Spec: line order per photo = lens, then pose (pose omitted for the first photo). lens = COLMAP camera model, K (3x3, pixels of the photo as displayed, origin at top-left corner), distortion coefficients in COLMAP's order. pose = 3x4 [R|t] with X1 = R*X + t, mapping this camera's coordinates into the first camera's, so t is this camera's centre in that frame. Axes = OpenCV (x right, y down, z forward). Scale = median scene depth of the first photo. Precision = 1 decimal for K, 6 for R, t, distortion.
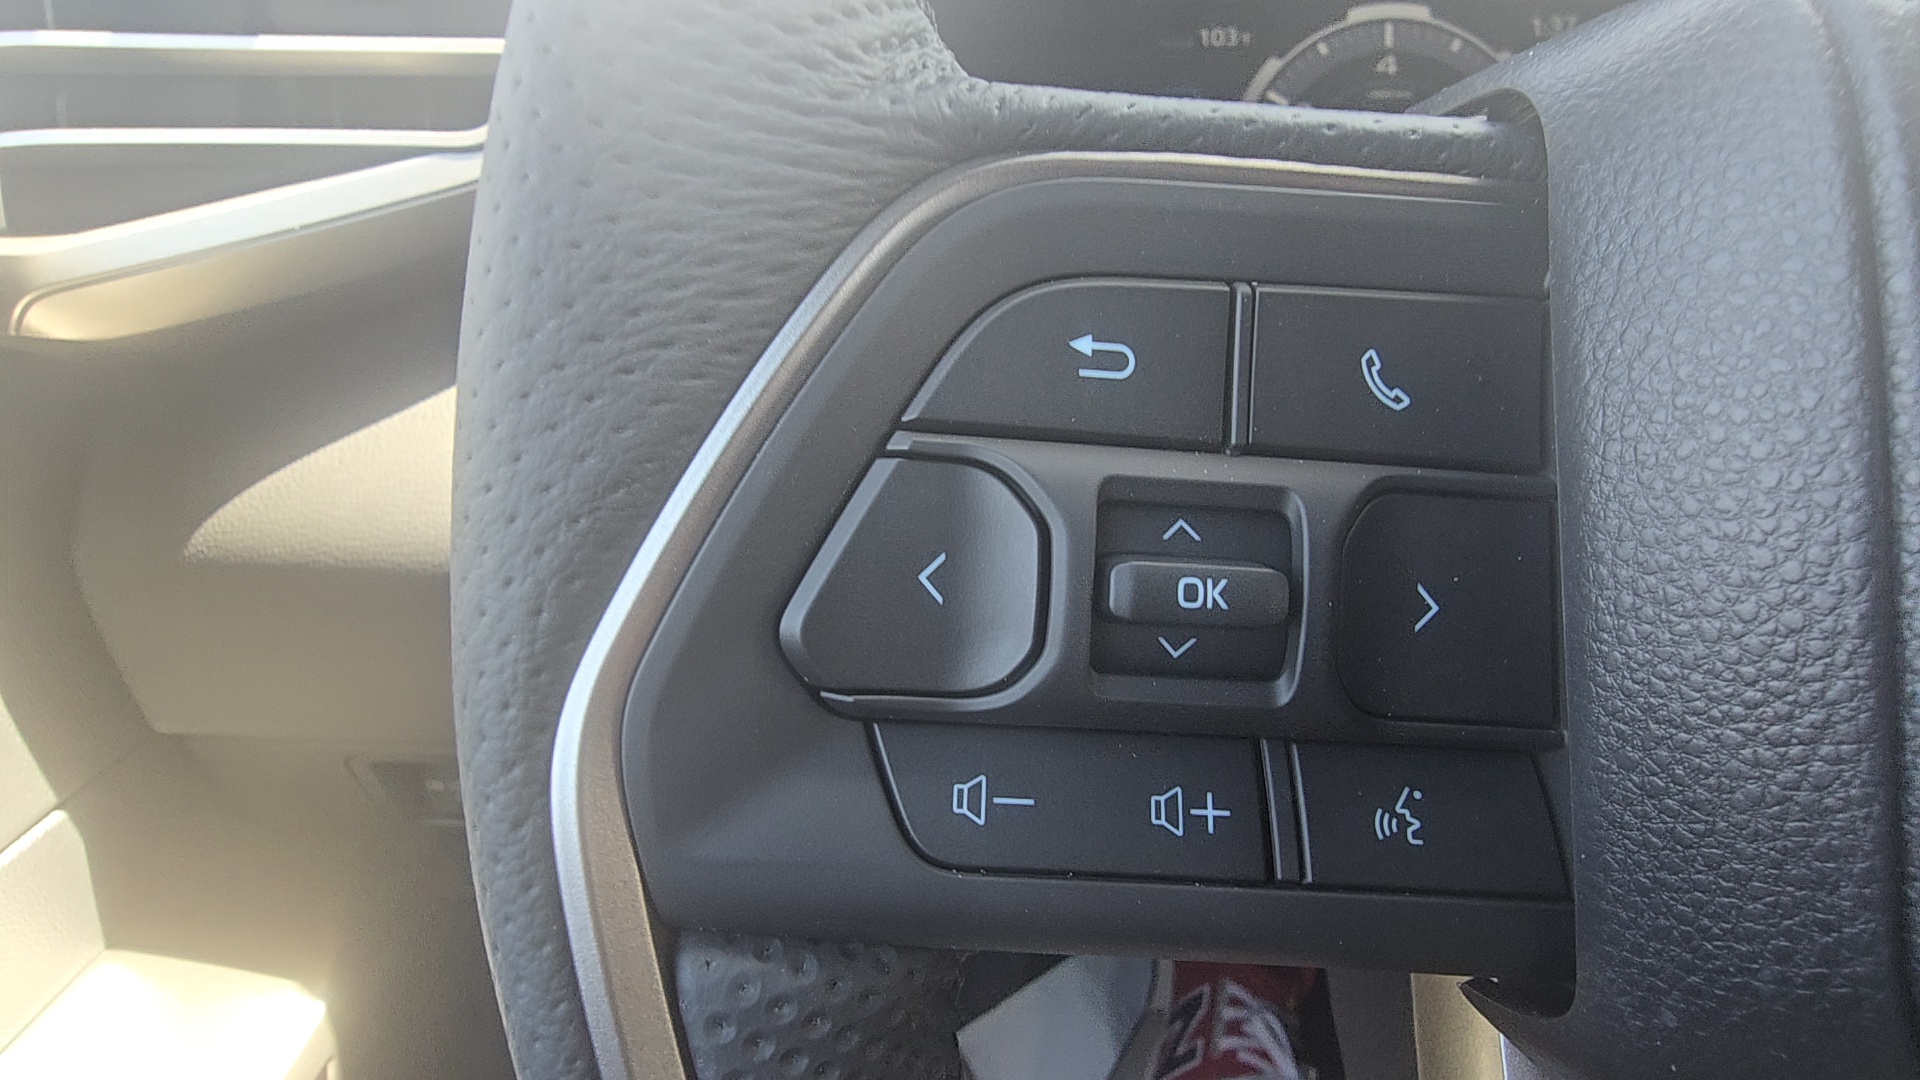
lens RADIAL K [[977.5, 0, 951.8], [0, 977.5, 554.2], [0, 0, 1]] dist [0.002003, -0.000515]
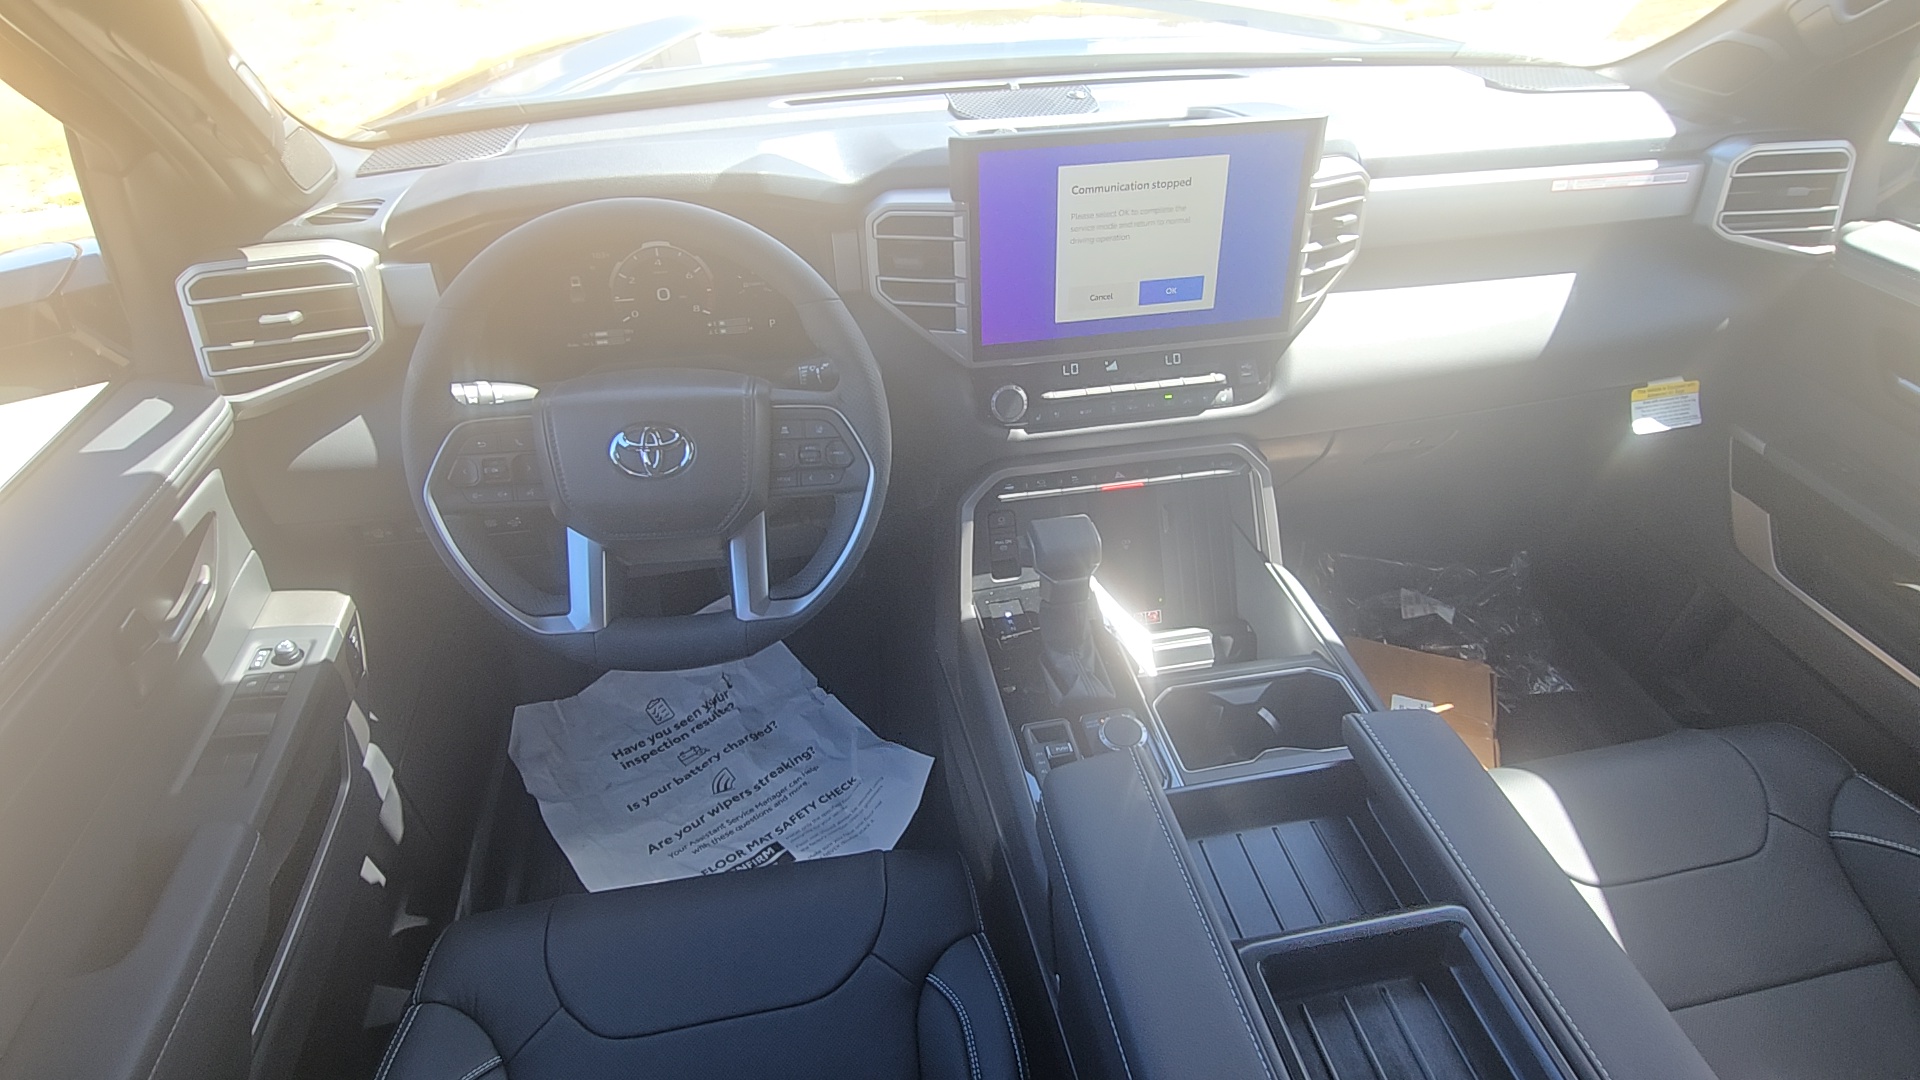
lens RADIAL K [[977.5, 0, 951.8], [0, 977.5, 554.2], [0, 0, 1]] dist [0.002003, -0.000515]
pose [[0.975888, -0.123887, 0.179706, 0.671616], [0.083340, 0.972427, 0.217808, -0.209291], [-0.201735, -0.197579, 0.959305, -2.207098]]
